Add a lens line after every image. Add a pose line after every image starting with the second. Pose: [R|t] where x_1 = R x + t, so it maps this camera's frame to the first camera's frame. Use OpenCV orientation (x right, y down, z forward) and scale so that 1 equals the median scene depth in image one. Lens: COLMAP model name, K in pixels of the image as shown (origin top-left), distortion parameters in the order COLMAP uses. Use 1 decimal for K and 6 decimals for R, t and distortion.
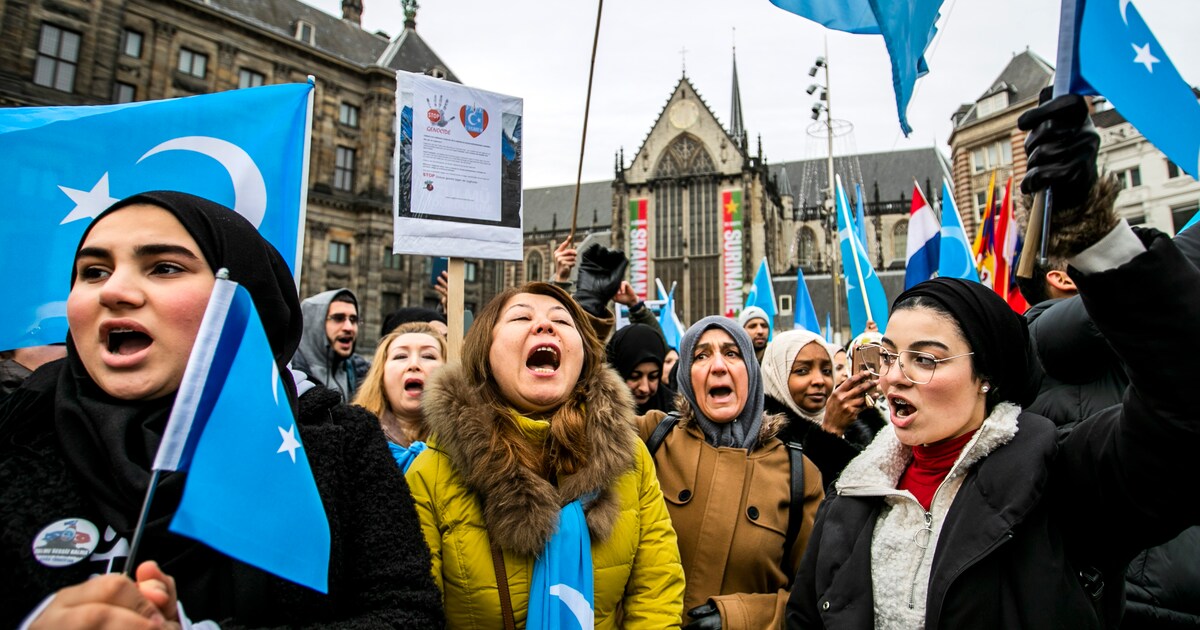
lens RADIAL K [[659.4, 0, 648.6], [0, 659.4, 285.4], [0, 0, 1]] dist [-0.048808, 0.001043]
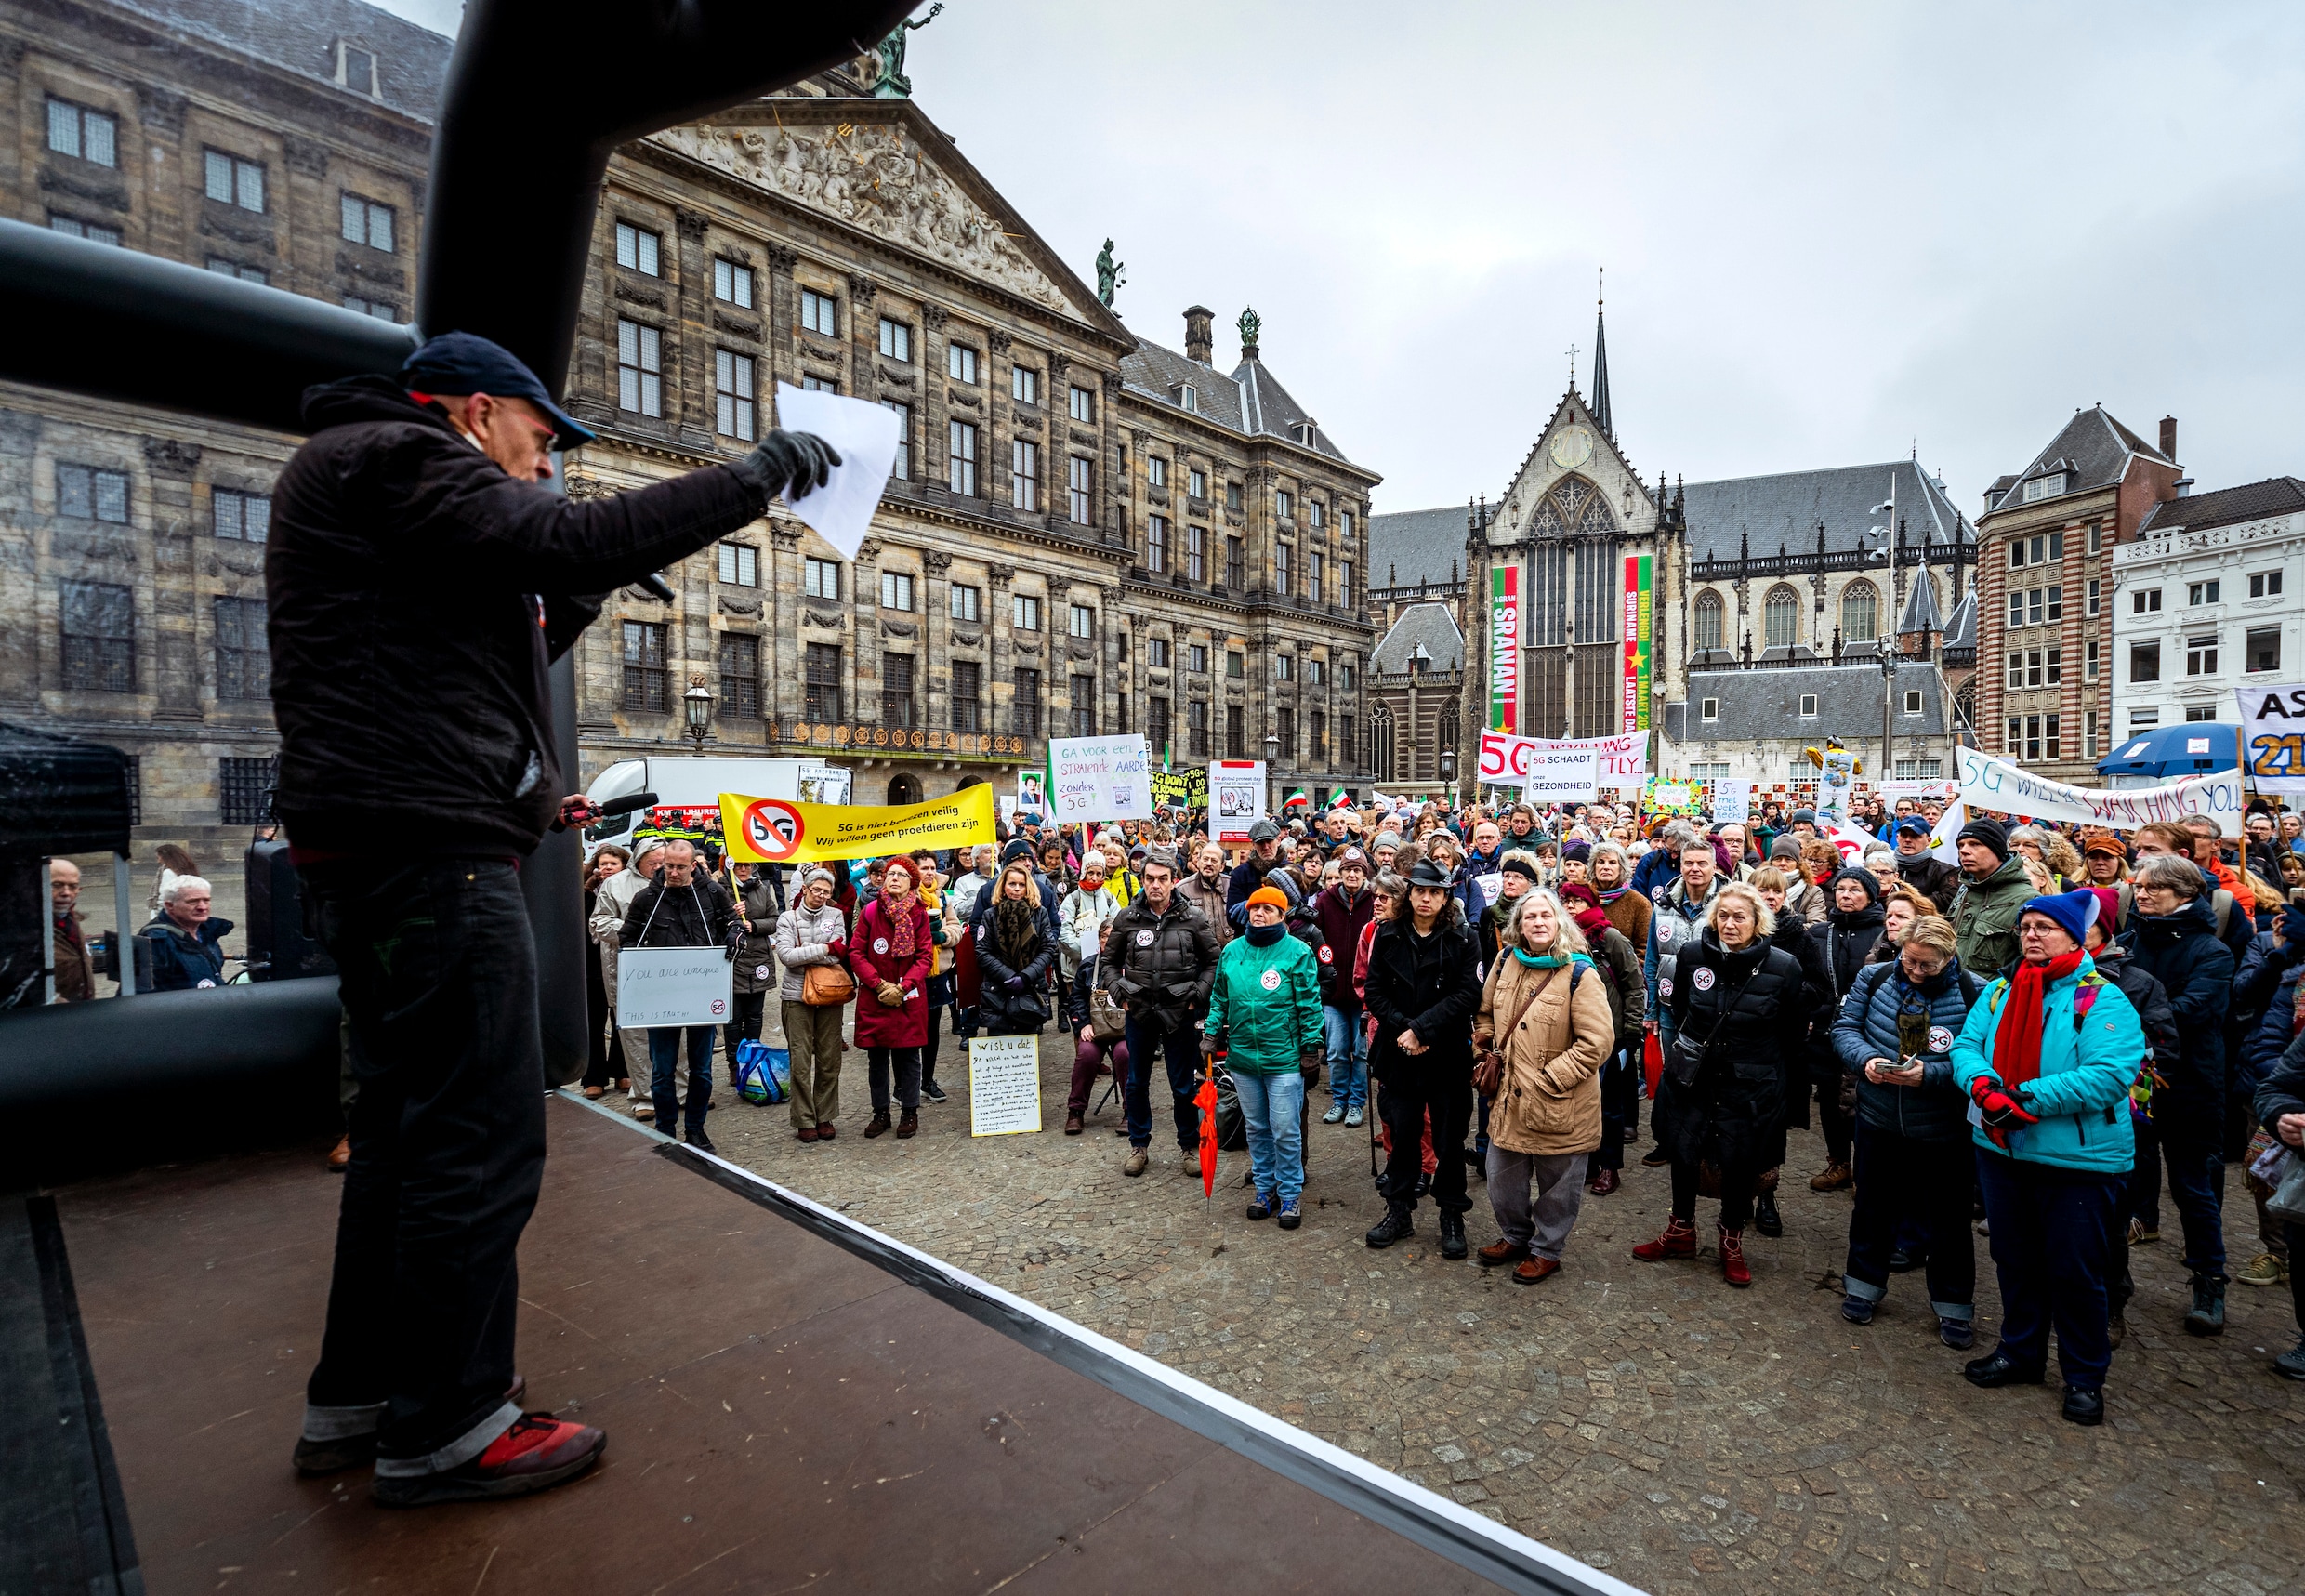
lens RADIAL K [[1144.5, 0, 1212.8], [0, 1144.5, 842.9], [0, 0, 1]] dist [0.001090, 0.000039]
pose [[0.997627, 0.001866, -0.068821, -0.261016], [0.010354, 0.984197, 0.176775, -0.056357], [0.068063, -0.177069, 0.981842, -0.363682]]
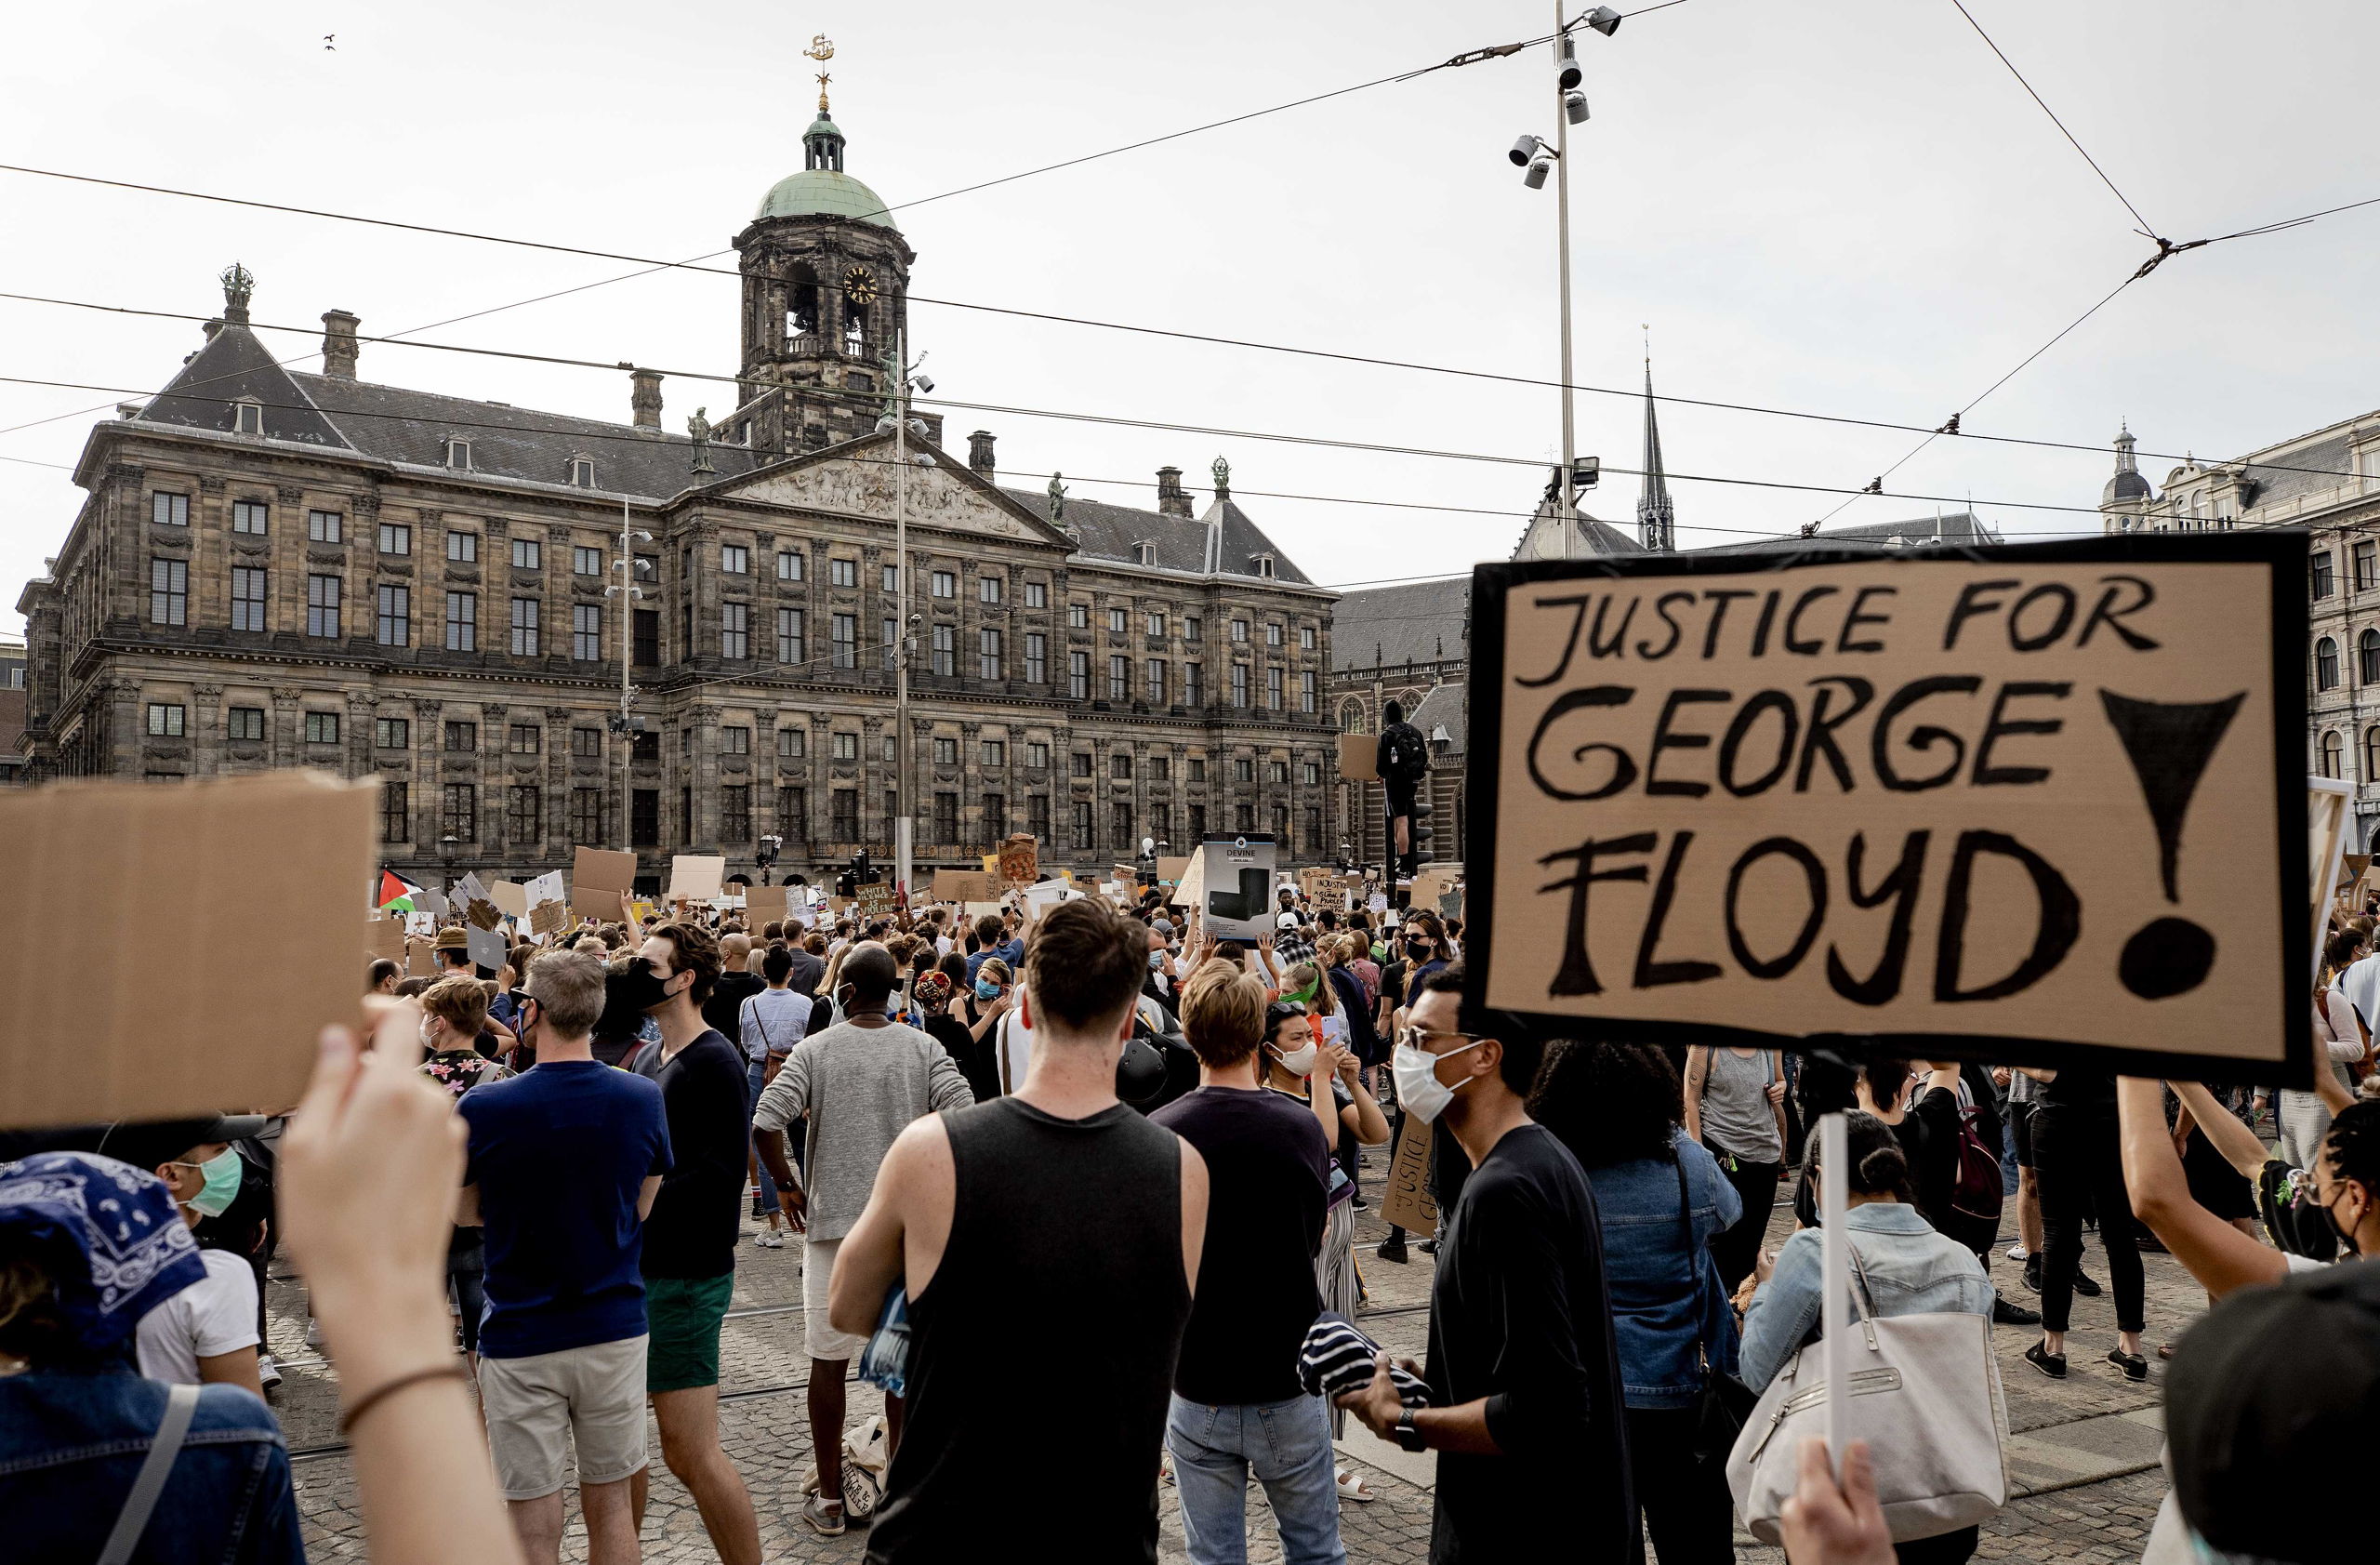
lens RADIAL K [[1639.5, 0, 1190.0], [0, 1639.5, 782.5], [0, 0, 1]] dist [-0.027591, 0.063429]
pose [[0.973025, -0.035290, -0.227986, 0.068836], [0.053611, 0.995766, 0.074672, -0.147229], [0.224385, -0.084881, 0.970797, -0.990738]]
